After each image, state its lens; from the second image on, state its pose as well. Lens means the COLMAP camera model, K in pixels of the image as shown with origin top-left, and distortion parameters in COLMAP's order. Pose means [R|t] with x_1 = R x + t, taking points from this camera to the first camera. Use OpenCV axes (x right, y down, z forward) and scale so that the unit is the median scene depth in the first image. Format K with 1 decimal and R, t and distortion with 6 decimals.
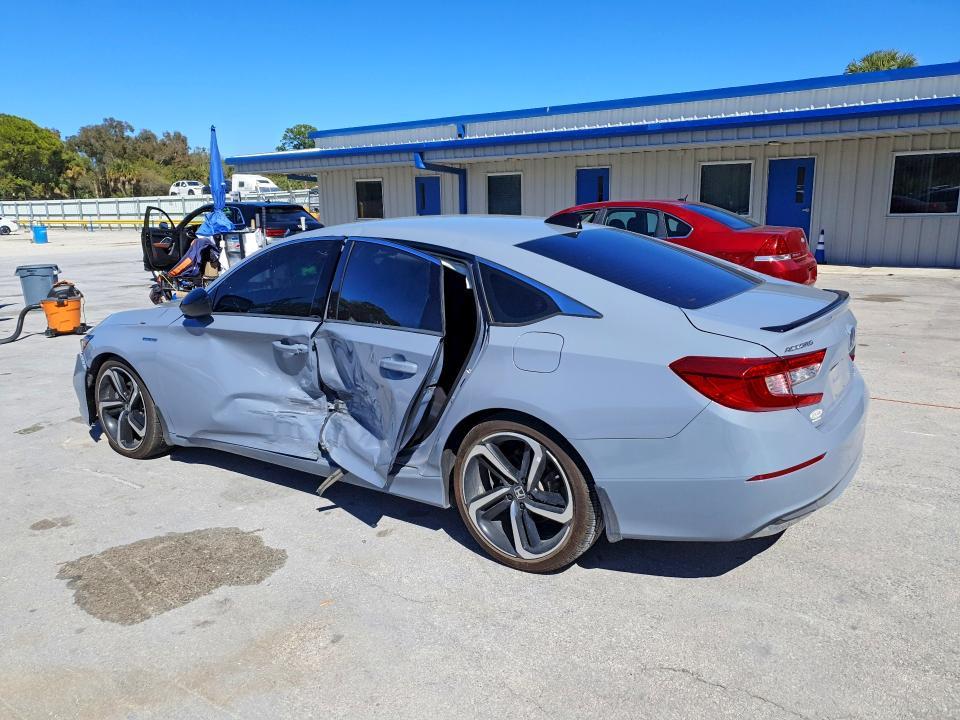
lens RADIAL K [[740.1, 0, 480.1], [0, 740.1, 387.8], [0, 0, 1]] dist [-0.007663, 0.004155]
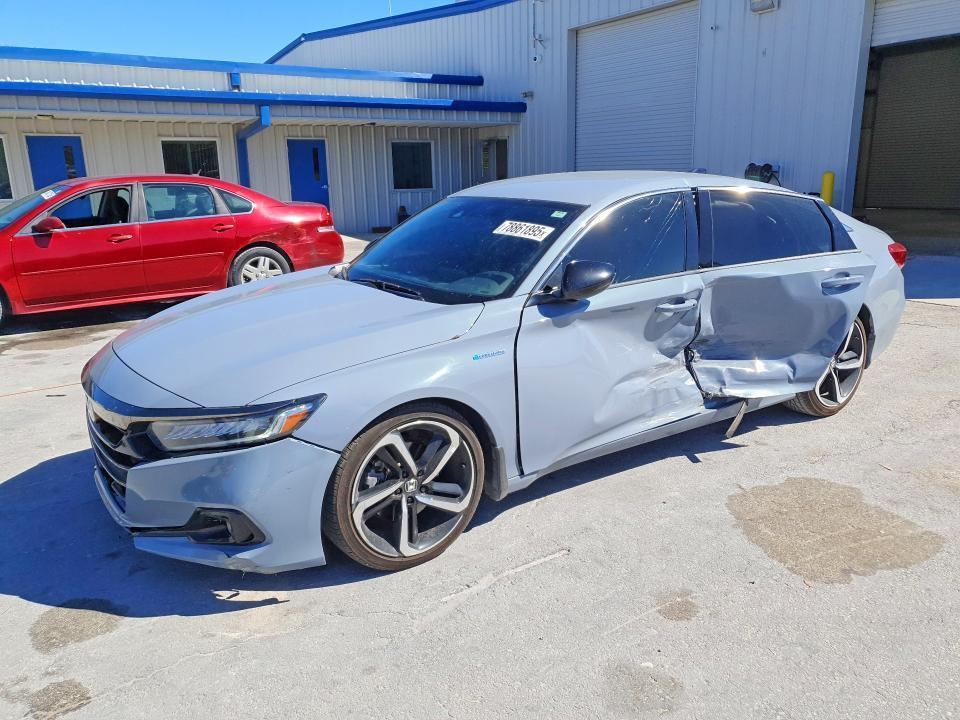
lens RADIAL K [[758.0, 0, 480.0], [0, 758.0, 360.0], [0, 0, 1]] dist [0.043350, 0.004296]
pose [[0.349352, -0.207938, 0.913627, -0.741652], [0.237651, 0.962845, 0.128267, -0.103675], [-0.906353, 0.172314, 0.385788, 0.499744]]
